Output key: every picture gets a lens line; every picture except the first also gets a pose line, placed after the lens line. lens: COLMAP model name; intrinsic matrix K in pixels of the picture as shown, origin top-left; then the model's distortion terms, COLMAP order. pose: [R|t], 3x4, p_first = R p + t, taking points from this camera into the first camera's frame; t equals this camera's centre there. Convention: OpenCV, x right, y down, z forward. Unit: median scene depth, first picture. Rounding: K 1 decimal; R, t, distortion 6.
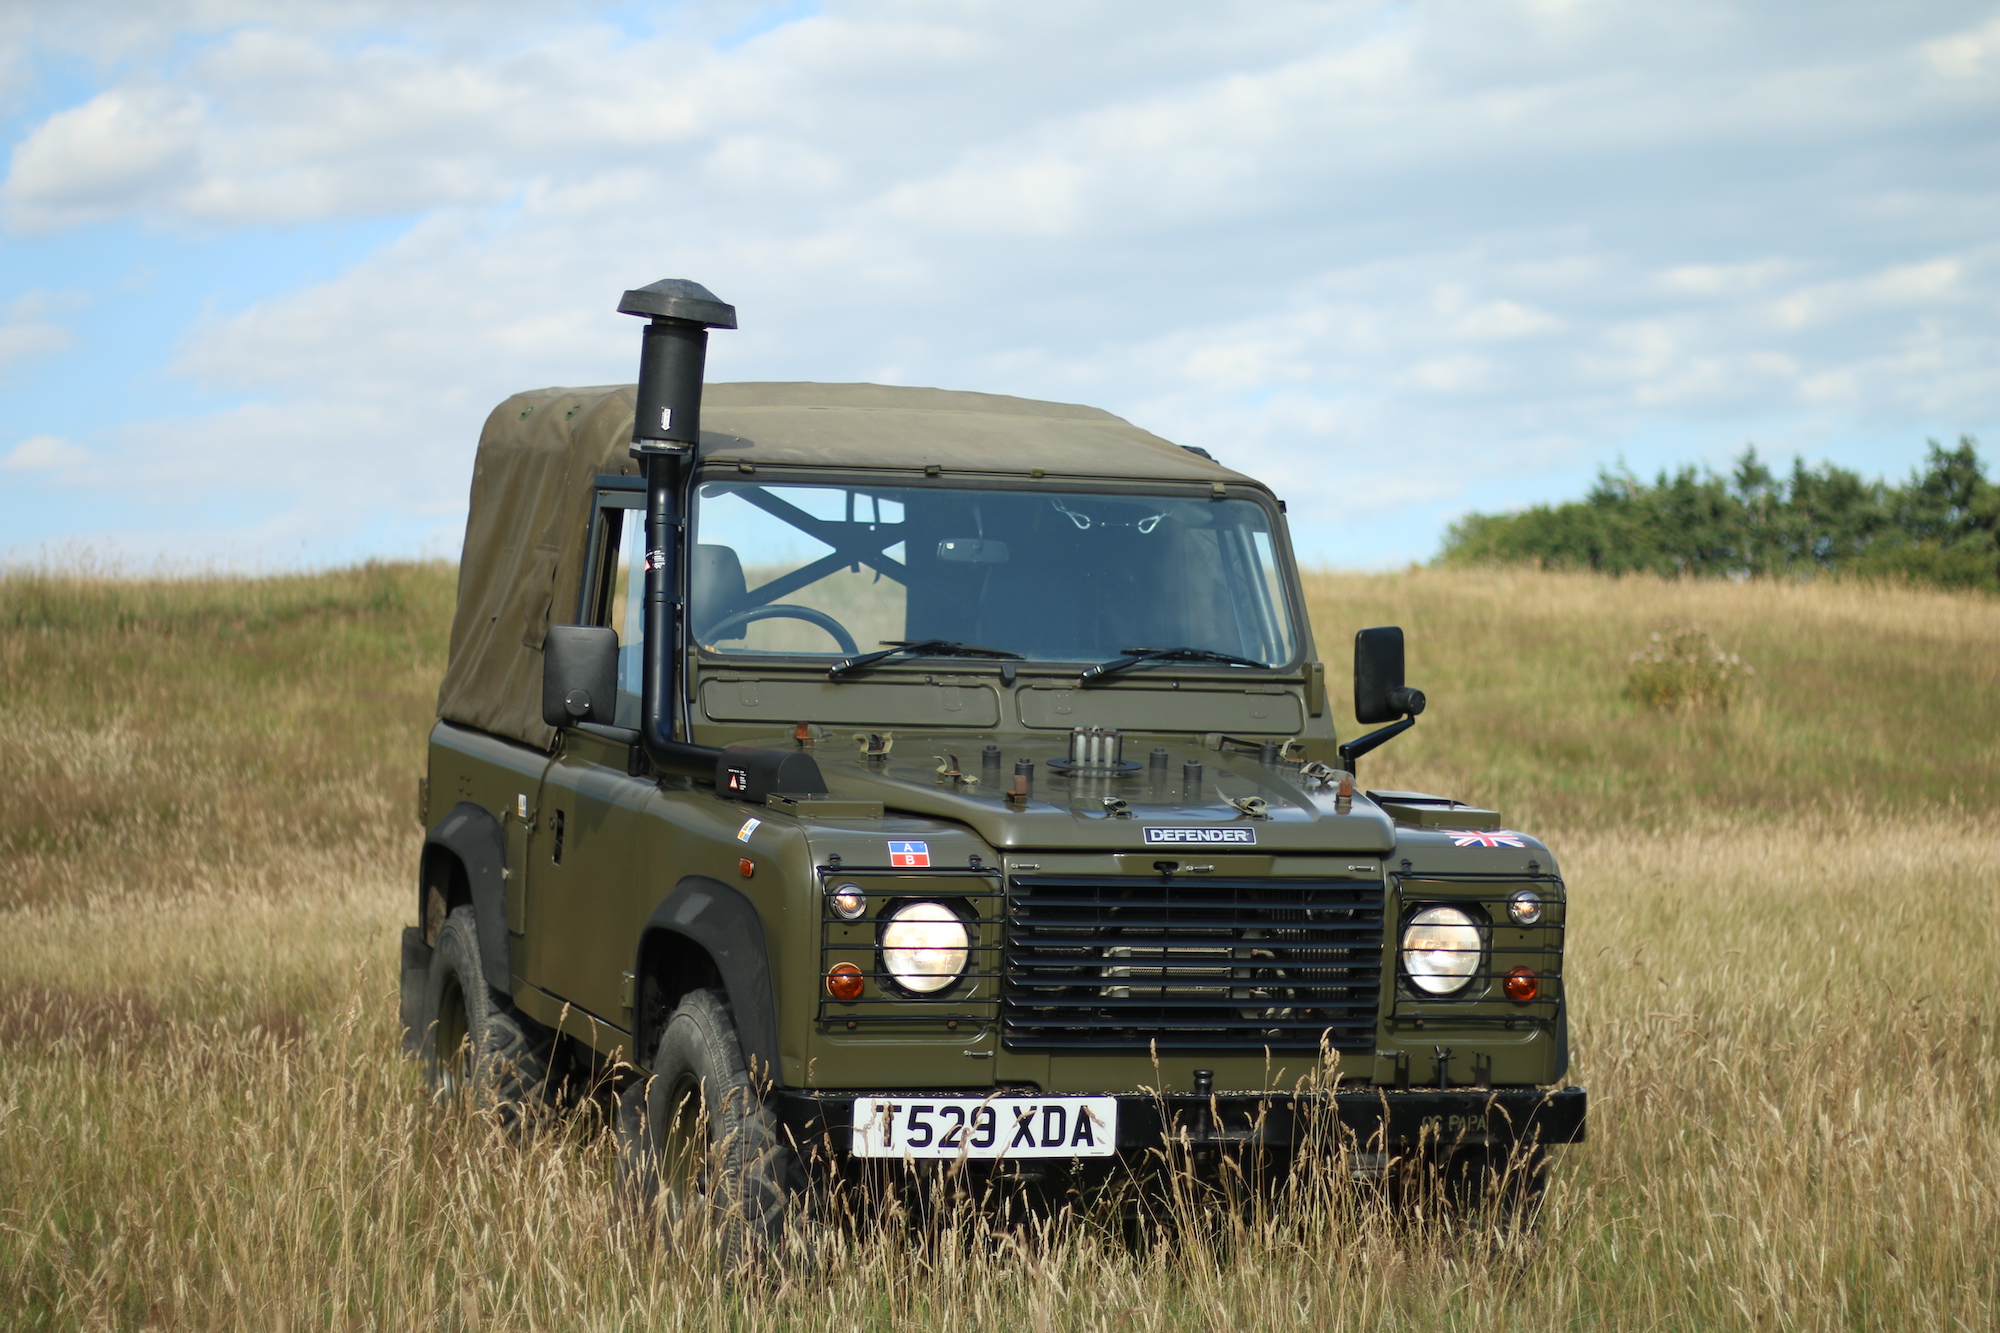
lens RADIAL K [[4476.0, 0, 1000.0], [0, 4476.0, 666.5], [0, 0, 1]] dist [-0.078874, 0.097626]
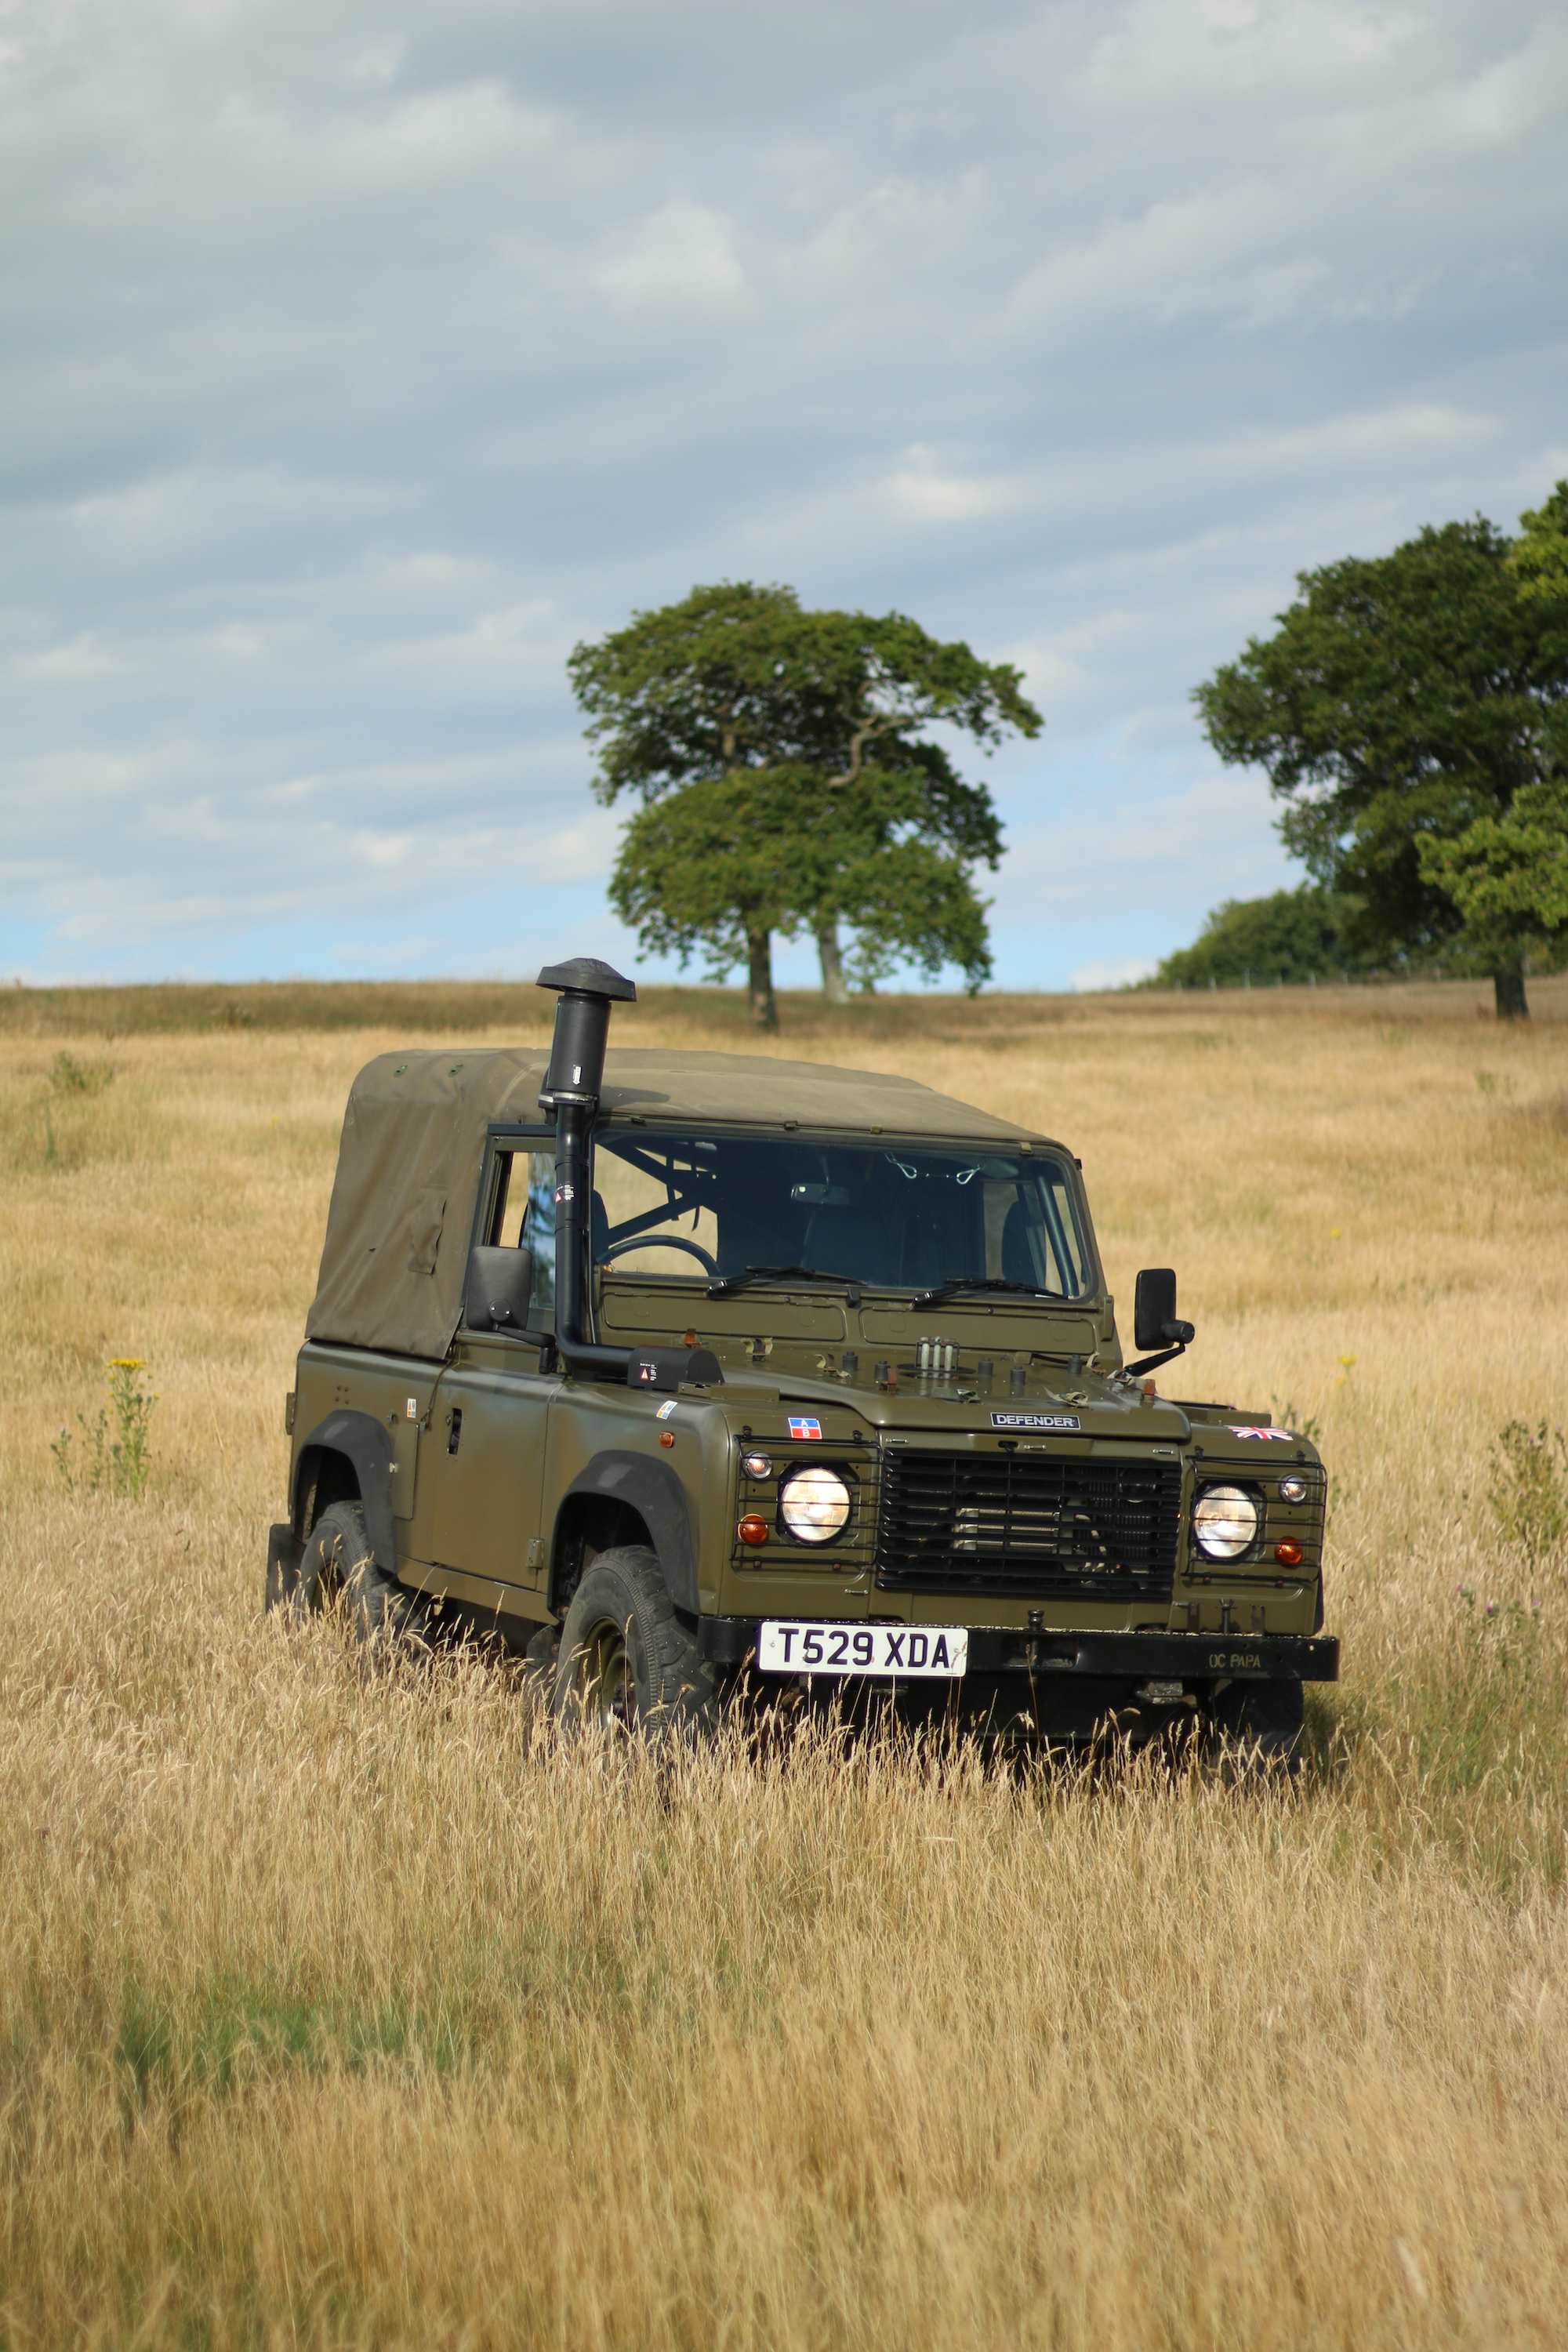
lens RADIAL K [[5263.8, 0, 784.0], [0, 5263.8, 1176.0], [0, 0, 1]] dist [-0.078874, 0.097626]
pose [[0.998157, 0.024623, 0.055465, -0.105633], [-0.022061, 0.998682, -0.046343, 0.038736], [-0.056533, 0.045034, 0.997385, -0.441573]]
